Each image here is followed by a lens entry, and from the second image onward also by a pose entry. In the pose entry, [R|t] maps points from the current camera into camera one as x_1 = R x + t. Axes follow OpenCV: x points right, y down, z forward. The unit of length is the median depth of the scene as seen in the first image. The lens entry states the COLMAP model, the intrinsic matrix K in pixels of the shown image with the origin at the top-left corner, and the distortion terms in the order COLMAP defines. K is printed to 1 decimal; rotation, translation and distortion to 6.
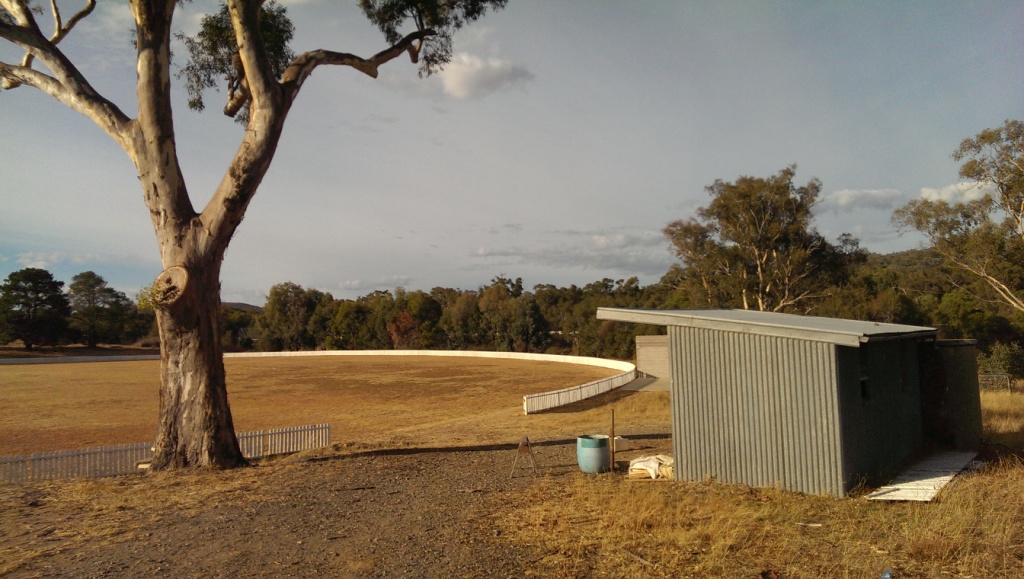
lens RADIAL K [[741.5, 0, 512.3], [0, 741.5, 275.9], [0, 0, 1]] dist [0.007420, 0.002174]
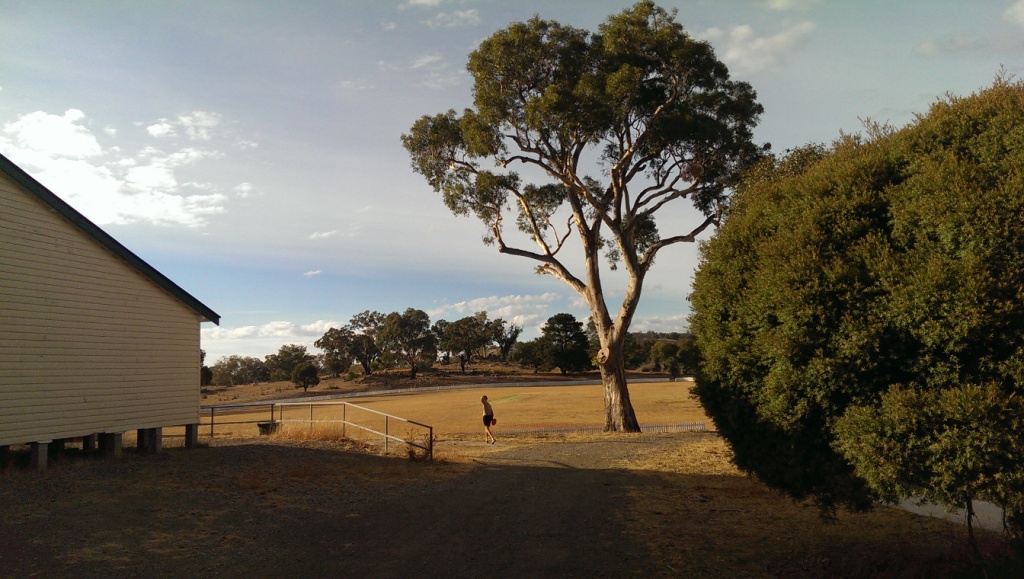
lens RADIAL K [[741.5, 0, 512.3], [0, 741.5, 275.9], [0, 0, 1]] dist [0.007420, 0.002174]
pose [[0.798698, -0.088431, -0.595198, 0.625606], [0.071533, 0.996082, -0.052002, -0.115314], [0.597465, -0.001043, 0.801895, -0.914628]]
